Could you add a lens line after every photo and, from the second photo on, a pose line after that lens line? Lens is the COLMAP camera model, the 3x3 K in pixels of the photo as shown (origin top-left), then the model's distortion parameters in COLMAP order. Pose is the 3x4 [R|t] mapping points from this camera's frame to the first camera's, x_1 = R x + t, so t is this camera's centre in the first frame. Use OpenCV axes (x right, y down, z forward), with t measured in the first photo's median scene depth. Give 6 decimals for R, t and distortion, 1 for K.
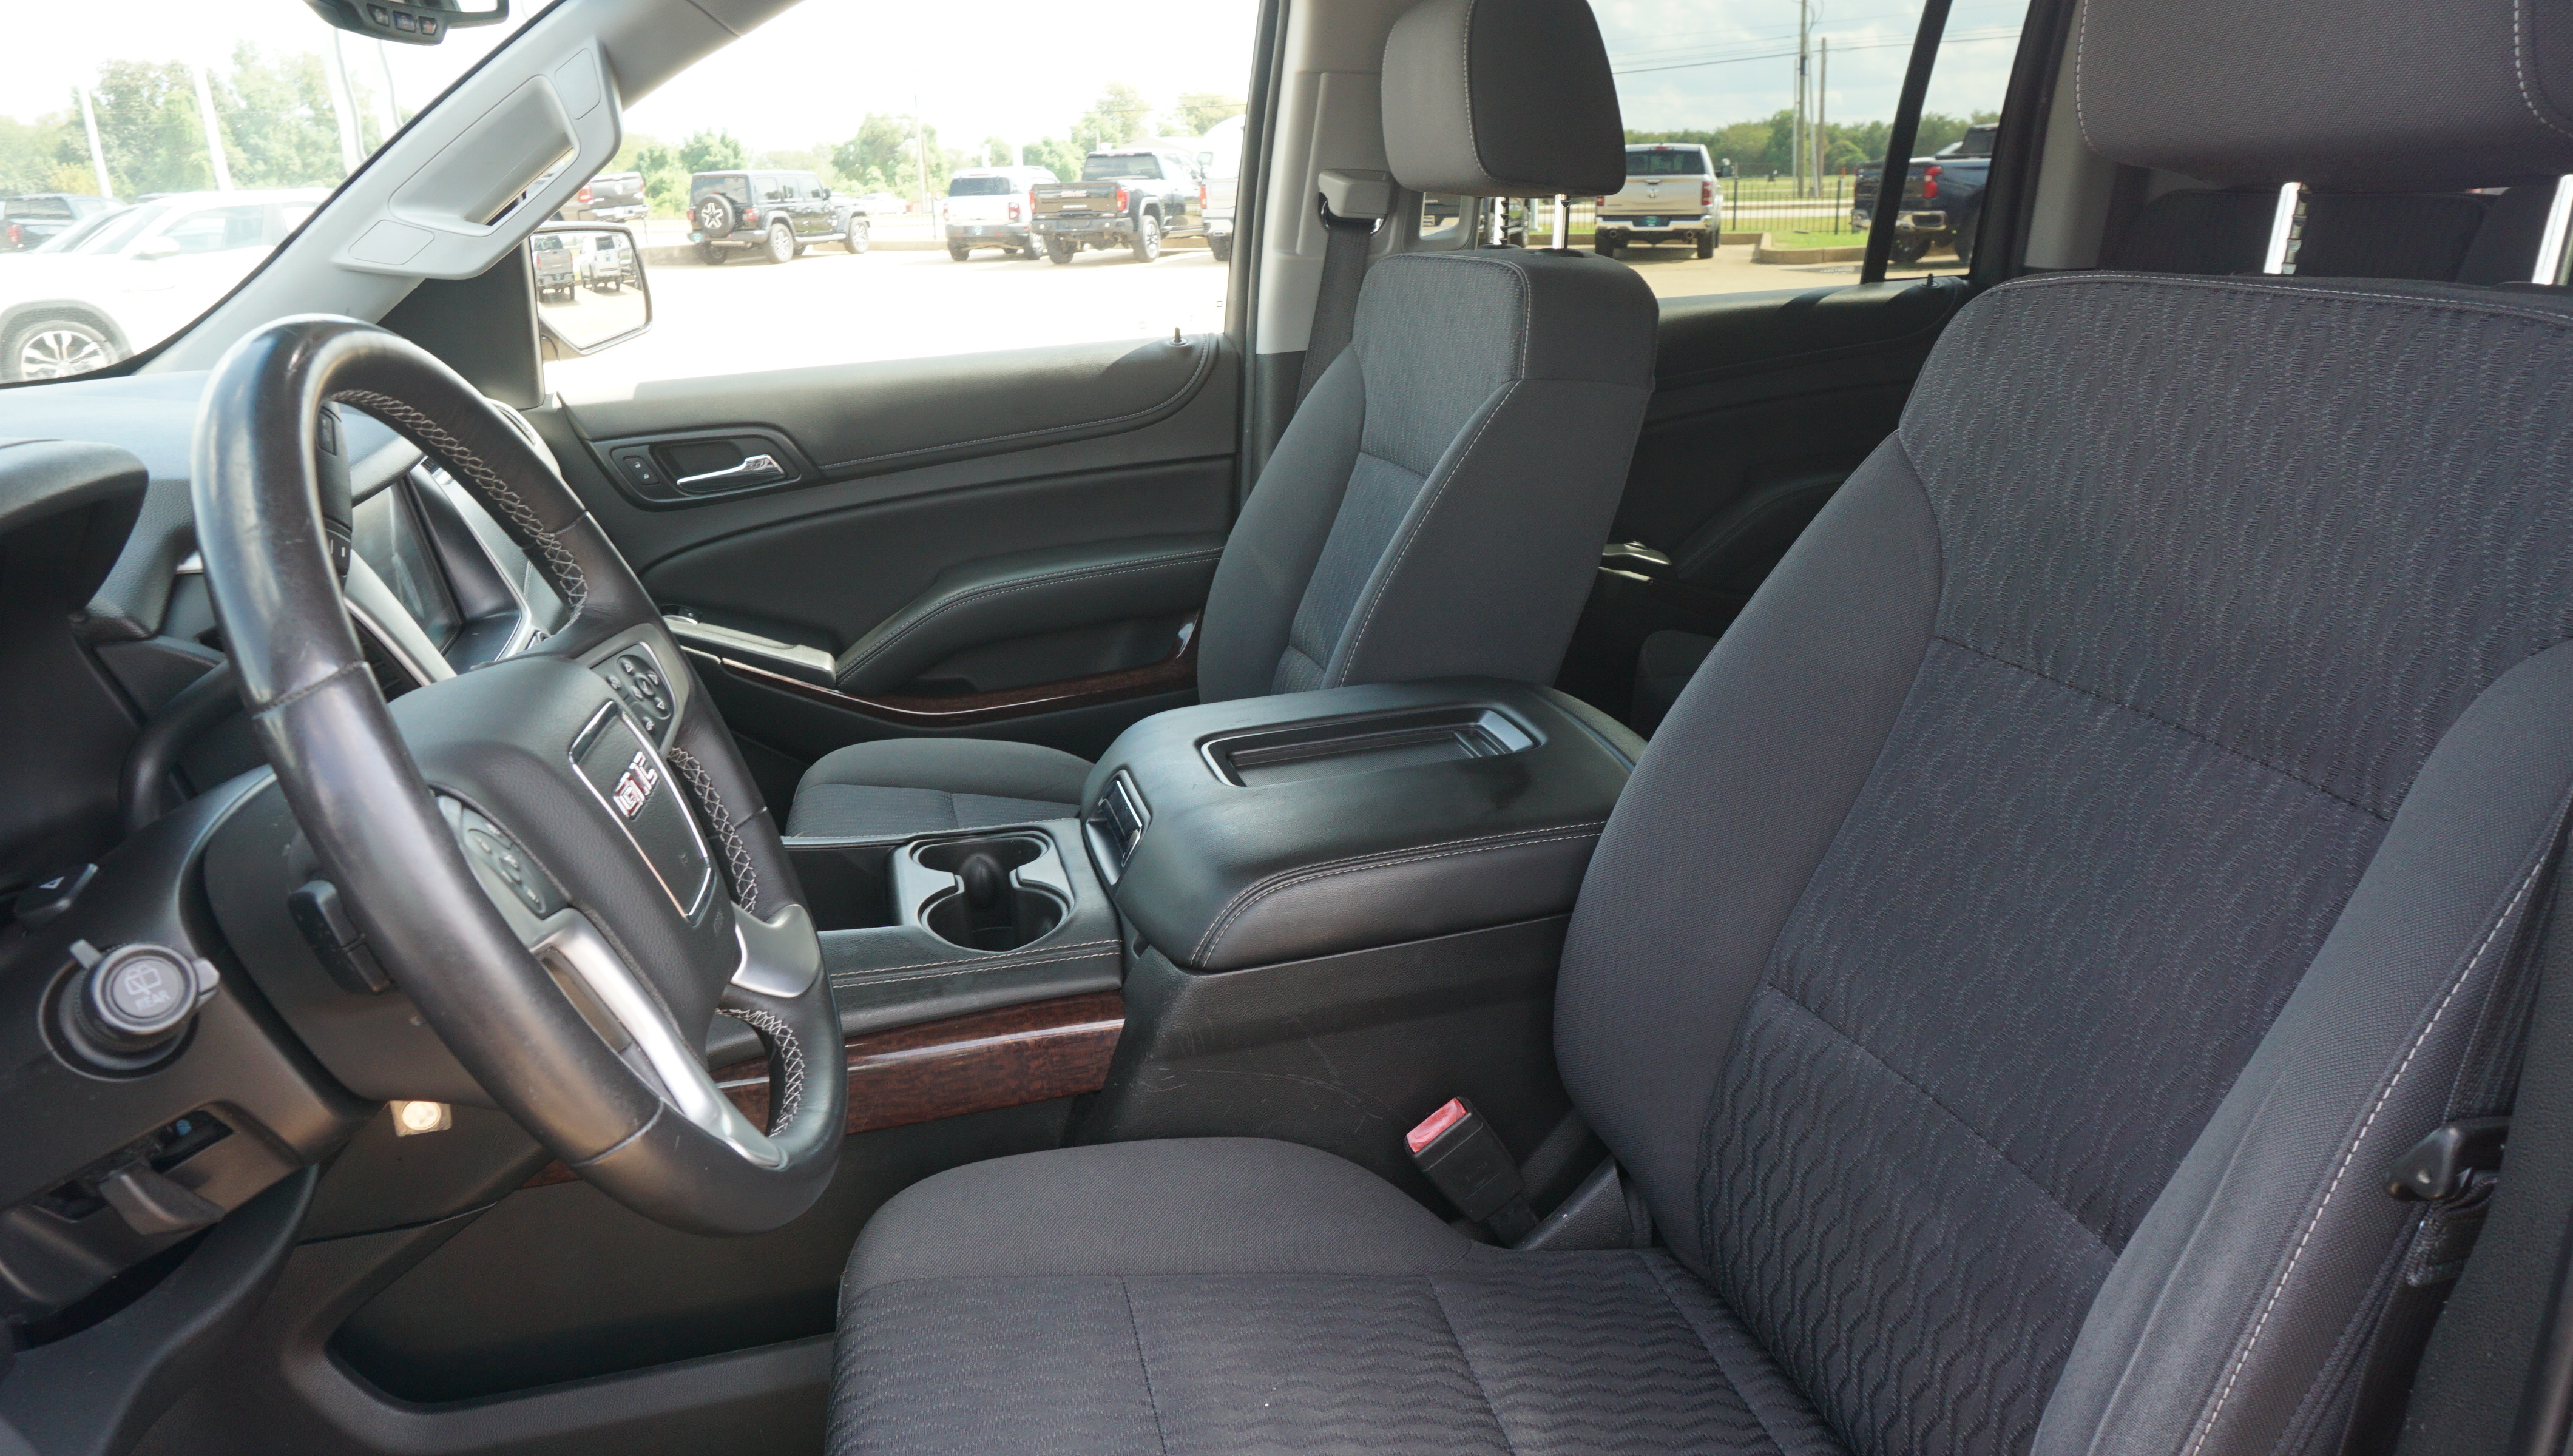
lens RADIAL K [[1716.0, 0, 1278.2], [0, 1716.0, 730.0], [0, 0, 1]] dist [-0.050971, 0.035077]
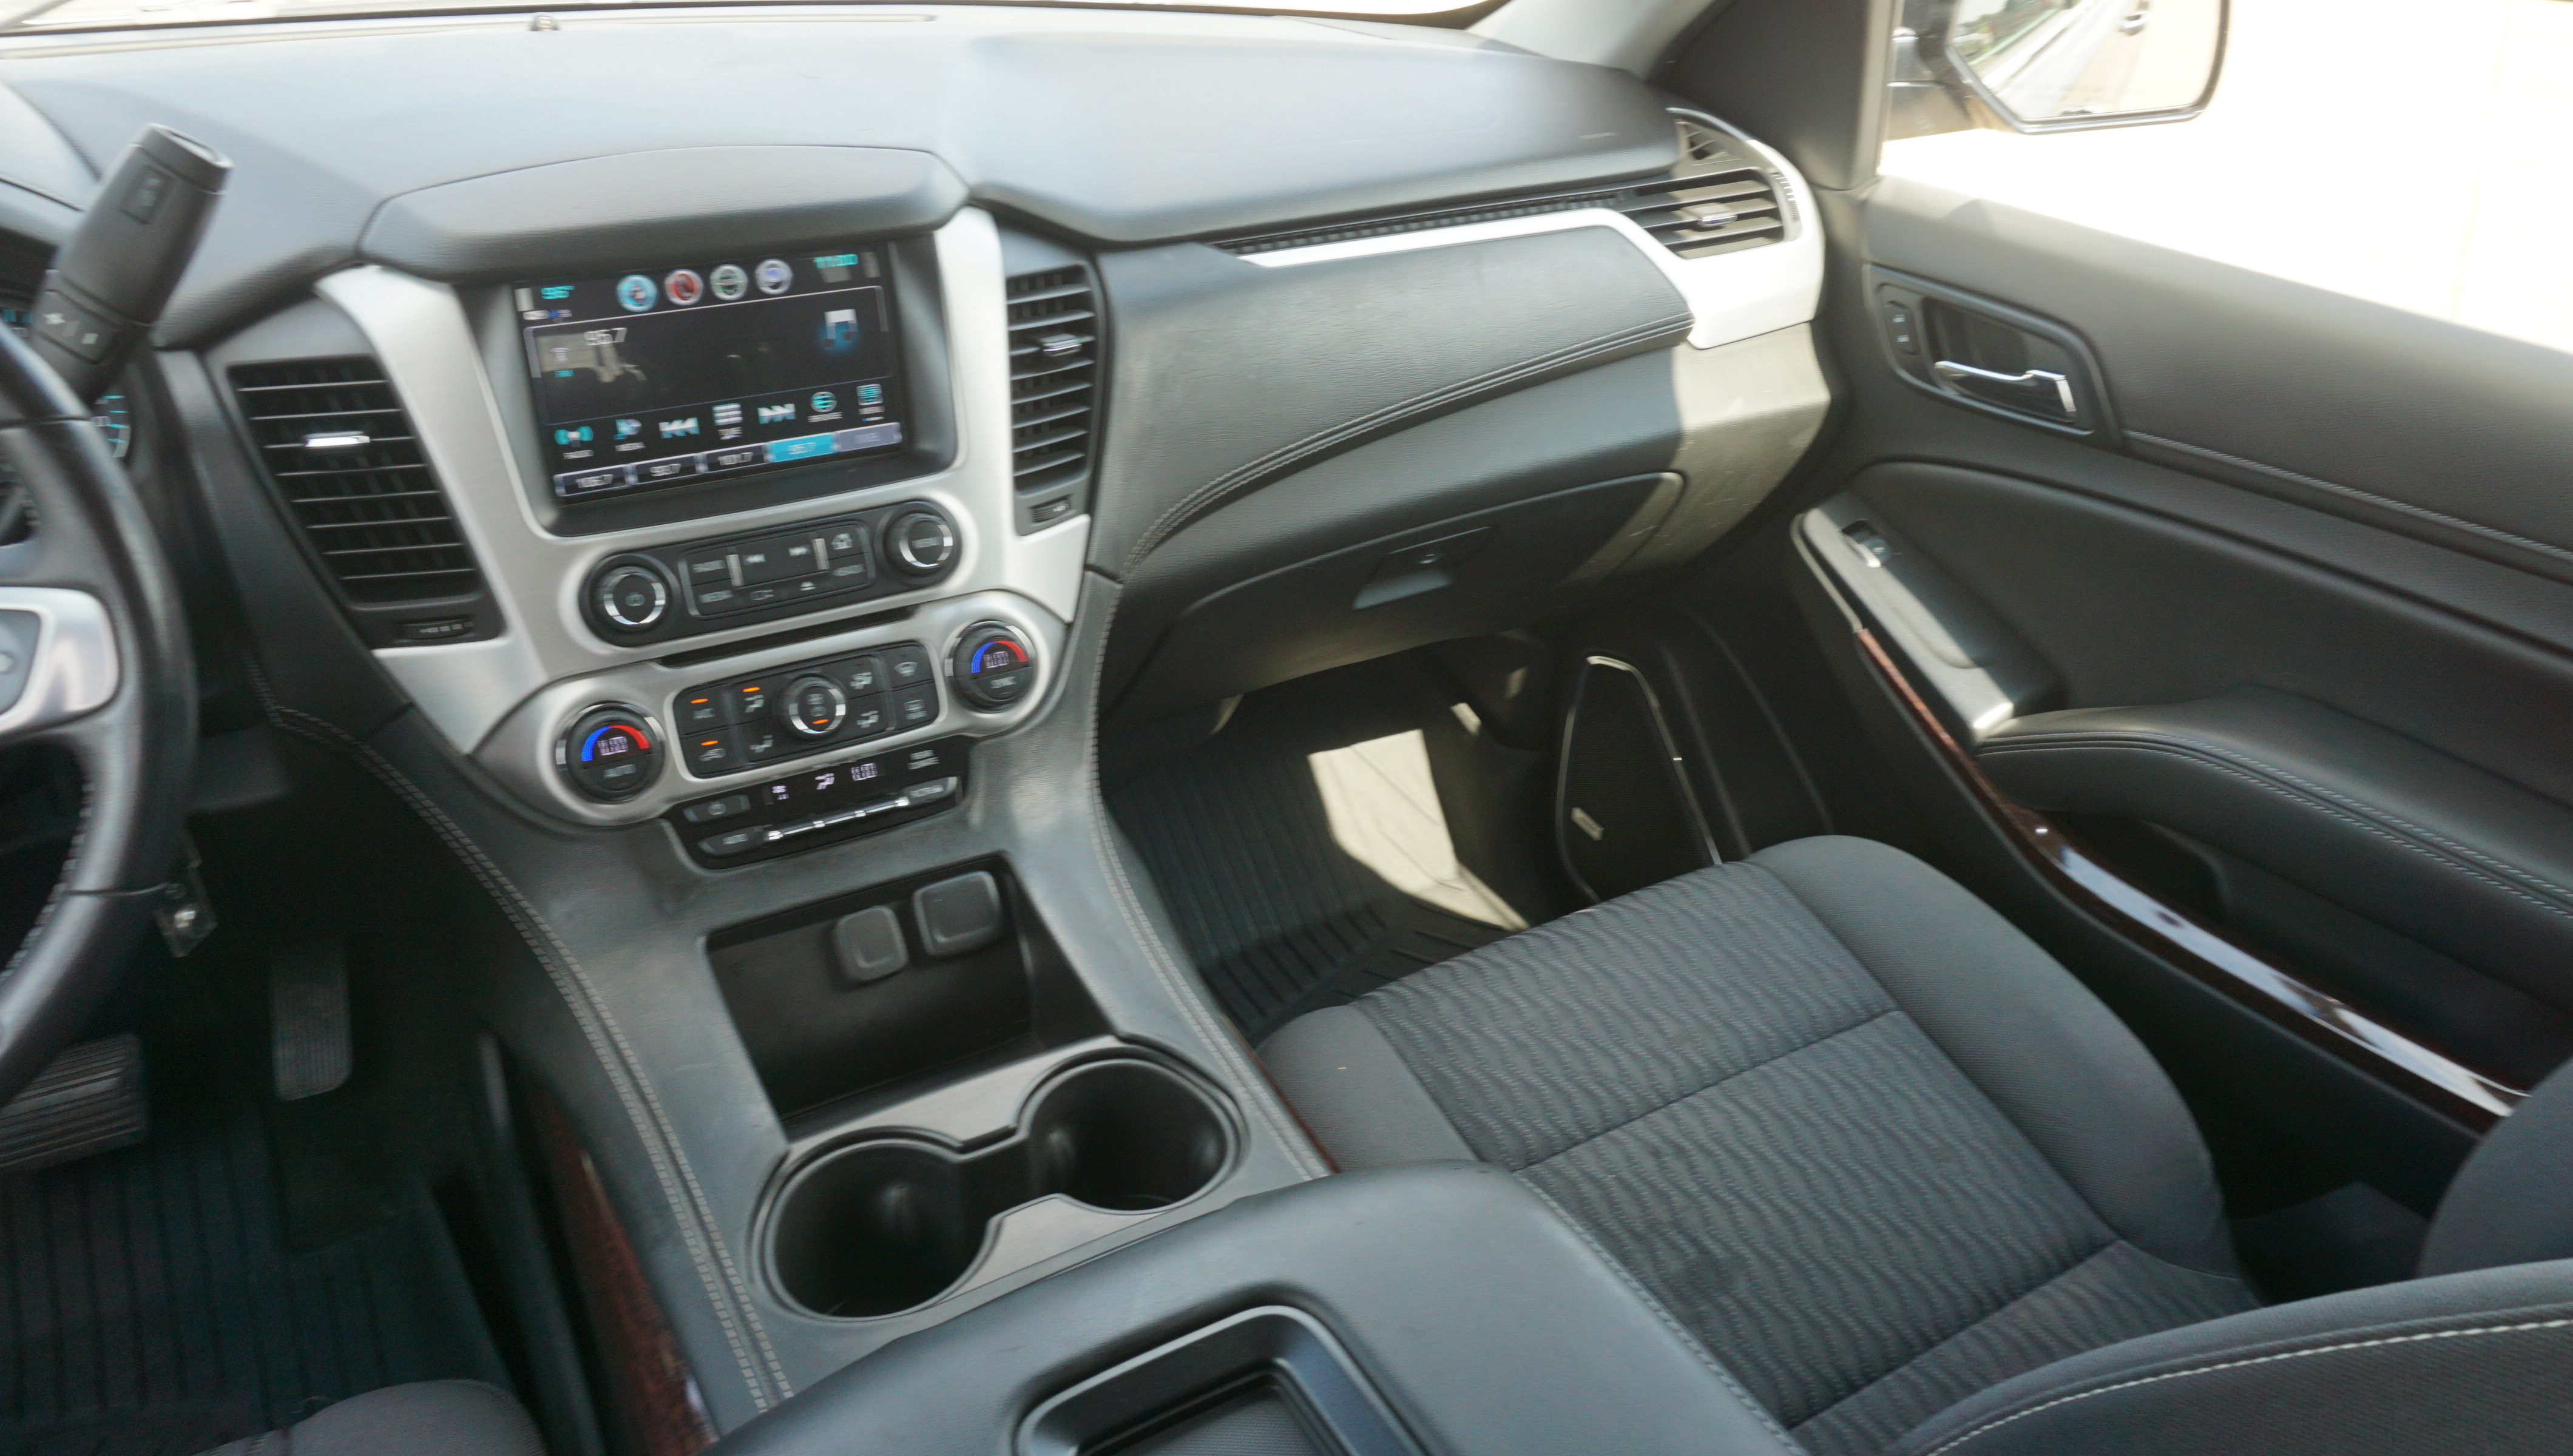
lens RADIAL K [[1716.0, 0, 1283.5], [0, 1716.0, 714.5], [0, 0, 1]] dist [-0.050971, 0.035077]
pose [[0.276614, 0.523320, -0.805990, 0.299563], [-0.345247, 0.836838, 0.424862, -0.392644], [0.896822, 0.160743, 0.412156, 0.935988]]
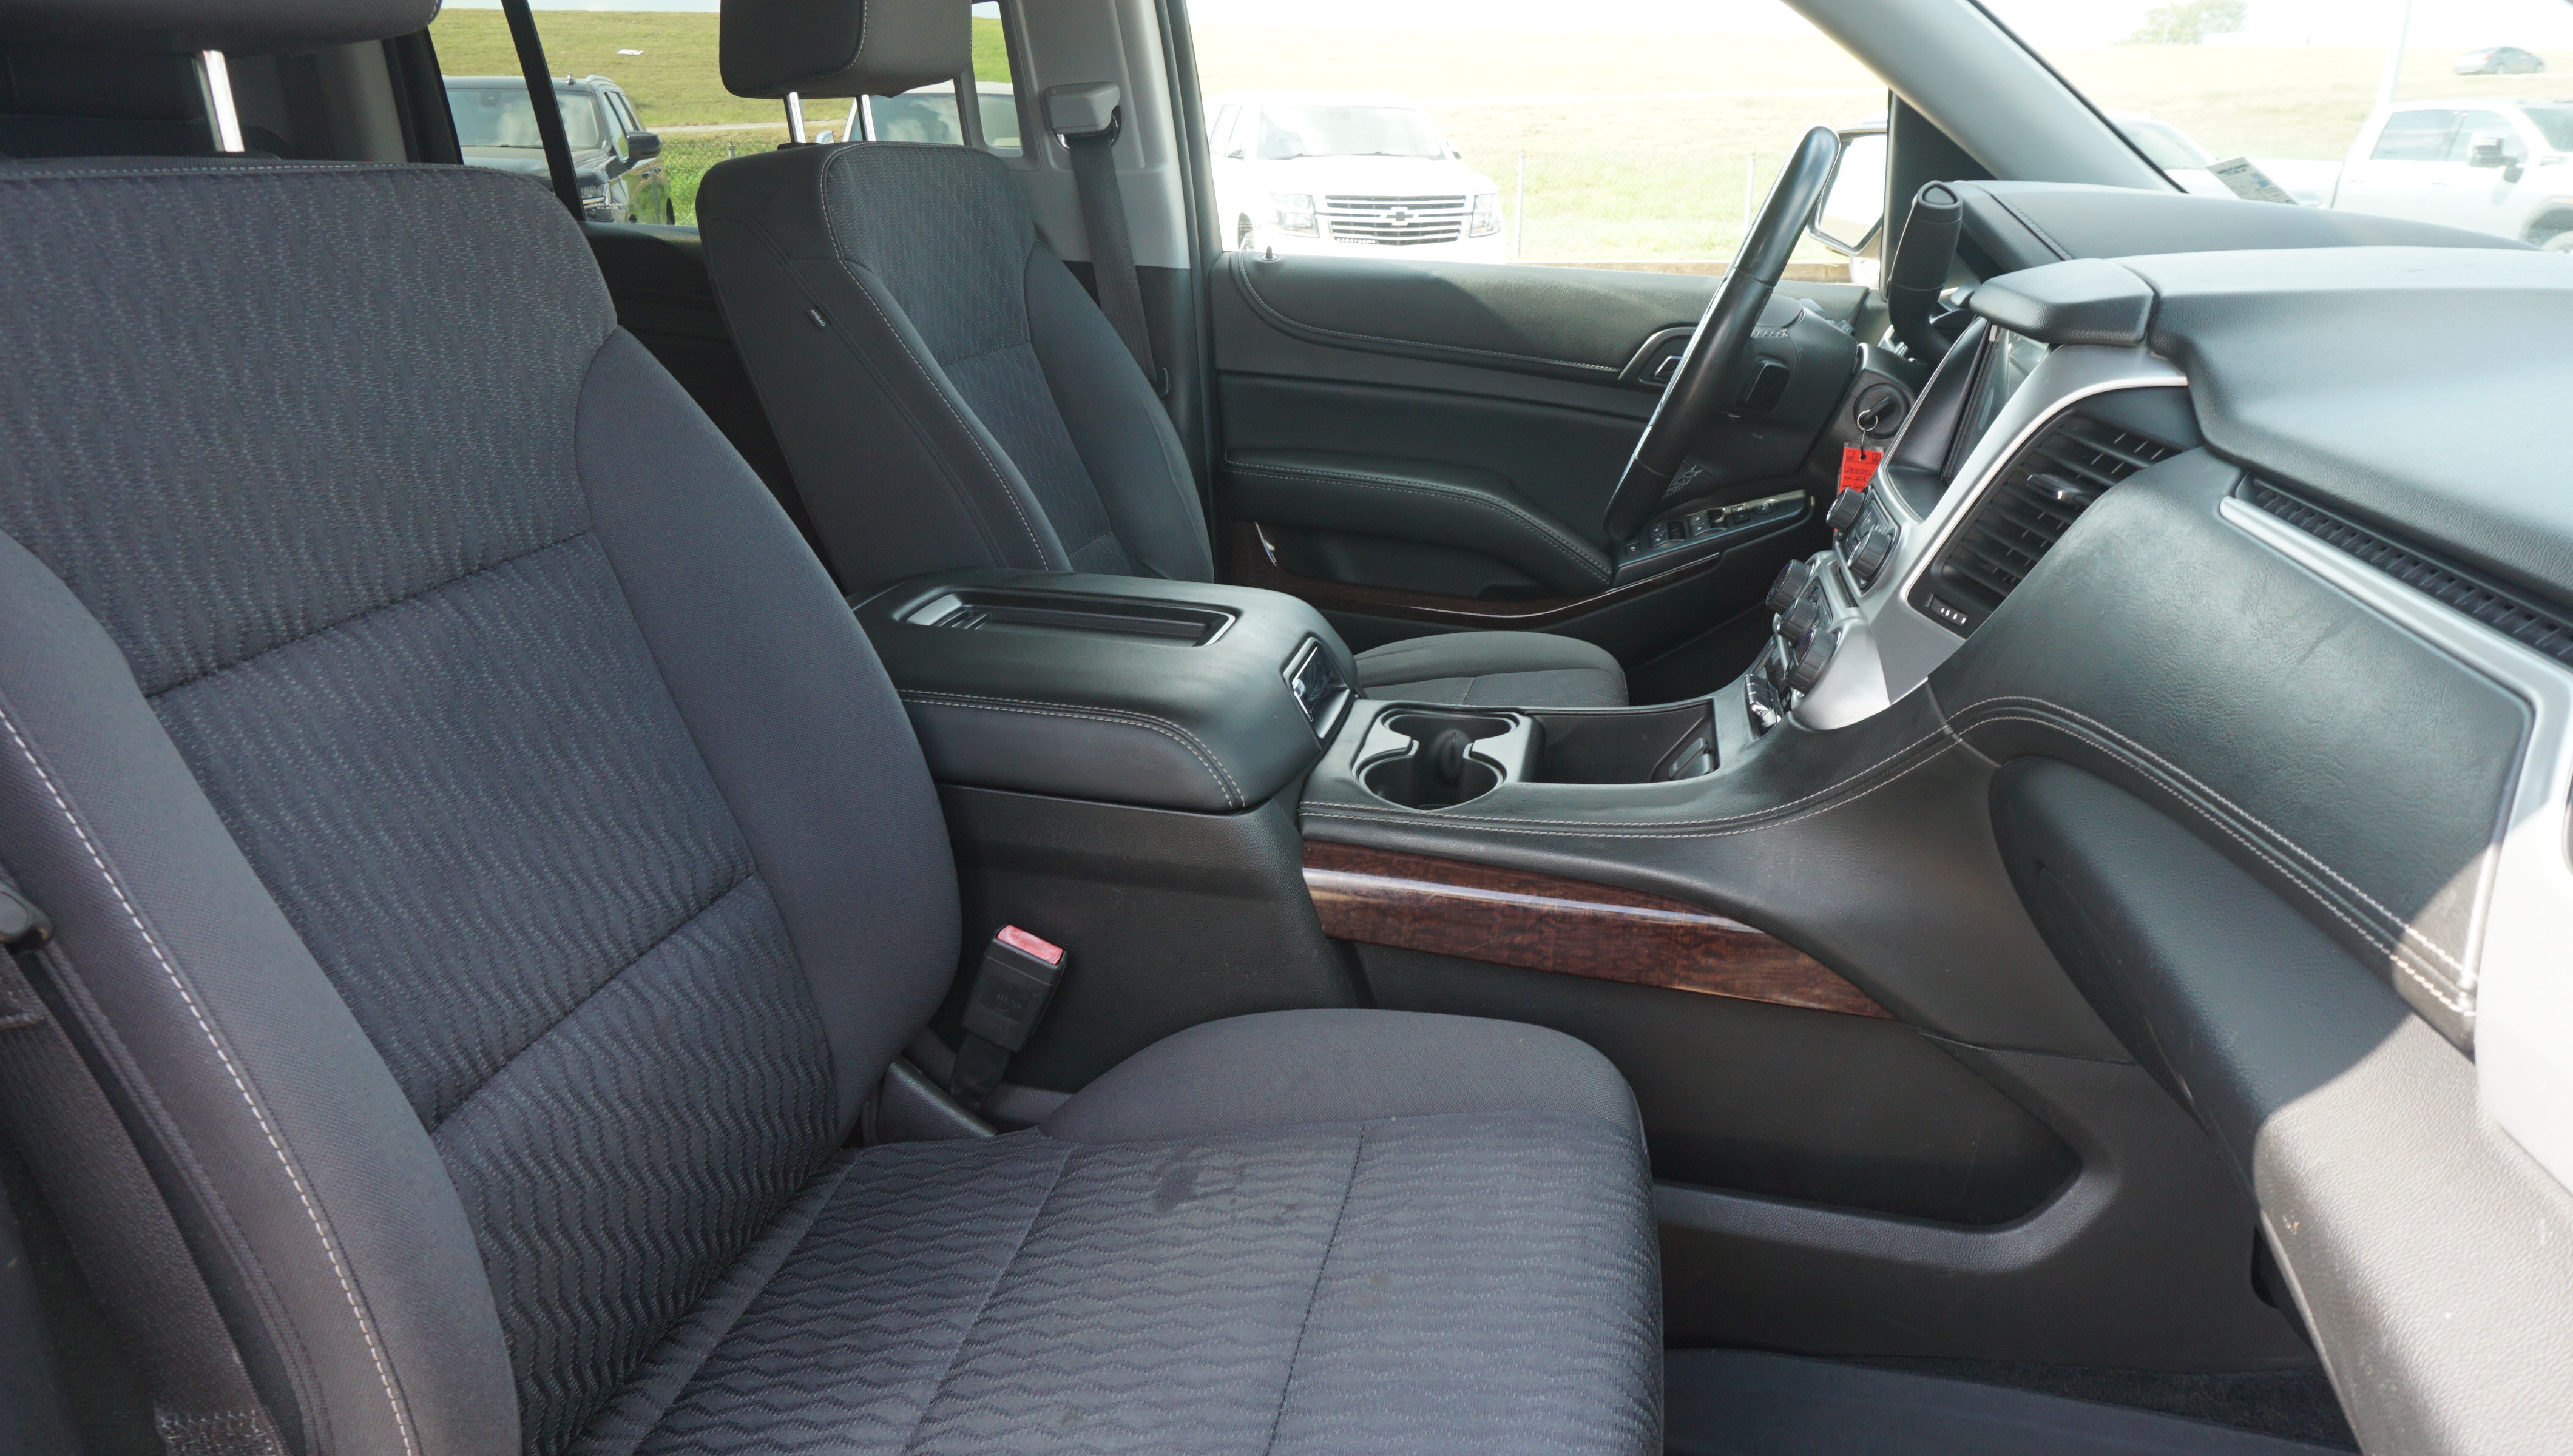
lens RADIAL K [[1716.0, 0, 1283.6], [0, 1716.0, 729.9], [0, 0, 1]] dist [-0.050971, 0.035077]
pose [[-0.895863, -0.127677, 0.425591, -0.596523], [0.143457, 0.823419, 0.549000, -0.559779], [-0.420534, 0.552883, -0.719355, 2.026520]]
